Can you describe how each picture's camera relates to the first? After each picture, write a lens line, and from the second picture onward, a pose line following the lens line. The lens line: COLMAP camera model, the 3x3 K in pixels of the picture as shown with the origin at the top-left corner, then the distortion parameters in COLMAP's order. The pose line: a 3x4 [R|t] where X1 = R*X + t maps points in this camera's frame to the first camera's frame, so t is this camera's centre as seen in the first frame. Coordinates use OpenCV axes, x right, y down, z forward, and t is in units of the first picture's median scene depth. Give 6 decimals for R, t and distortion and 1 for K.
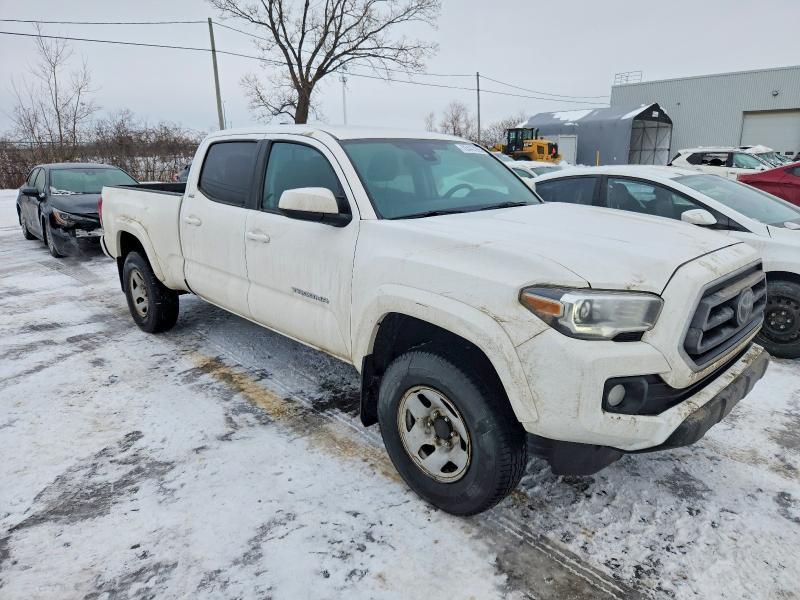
lens RADIAL K [[540.6, 0, 402.9], [0, 540.6, 301.1], [0, 0, 1]] dist [0.009999, -0.010008]
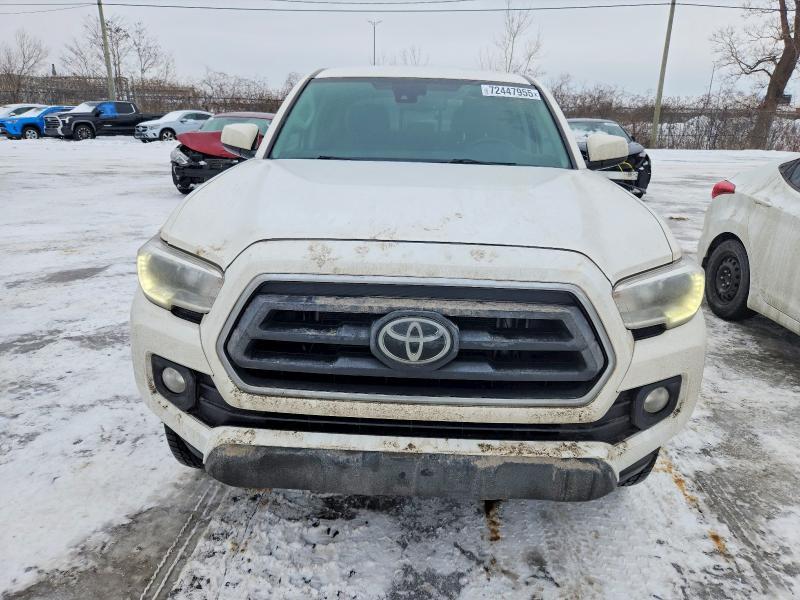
lens RADIAL K [[540.6, 0, 397.8], [0, 540.6, 293.9], [0, 0, 1]] dist [0.009999, -0.010008]
pose [[0.689854, 0.238045, -0.683693, 0.628078], [-0.206635, 0.969853, 0.129182, -0.069346], [0.693833, 0.052158, 0.718245, 0.348174]]
